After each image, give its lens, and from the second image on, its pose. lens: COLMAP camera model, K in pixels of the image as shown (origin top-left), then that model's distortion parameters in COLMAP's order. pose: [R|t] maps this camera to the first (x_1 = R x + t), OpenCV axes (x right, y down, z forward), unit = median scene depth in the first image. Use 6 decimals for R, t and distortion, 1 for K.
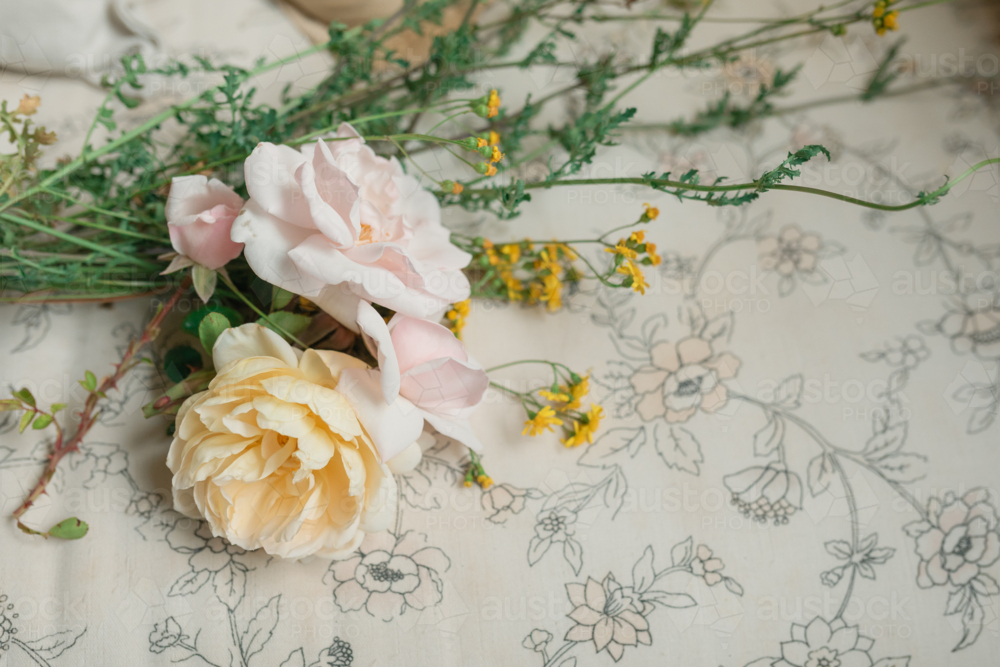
lens RADIAL K [[1101.1, 0, 501.2], [0, 1101.1, 332.8], [0, 0, 1]] dist [0.024285, 0.000000]
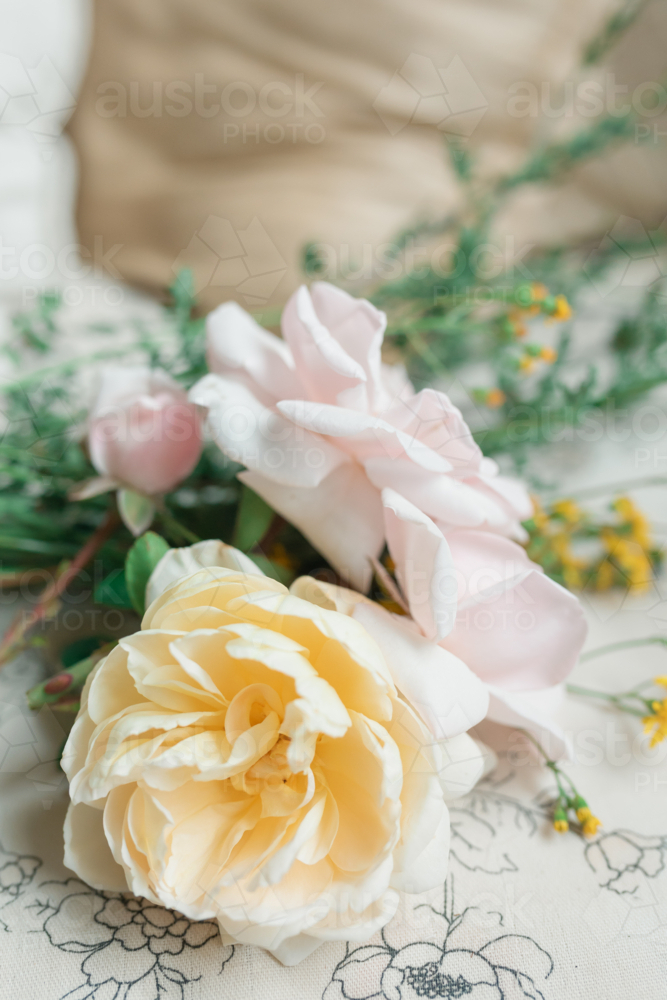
lens RADIAL K [[1101.1, 0, 330.9], [0, 1101.1, 499.7], [0, 0, 1]] dist [0.024285, 0.000000]
pose [[0.999036, -0.036263, -0.024735, -0.134412], [0.022158, 0.903047, -0.428969, 0.234605], [0.037893, 0.428008, 0.902980, 0.398913]]
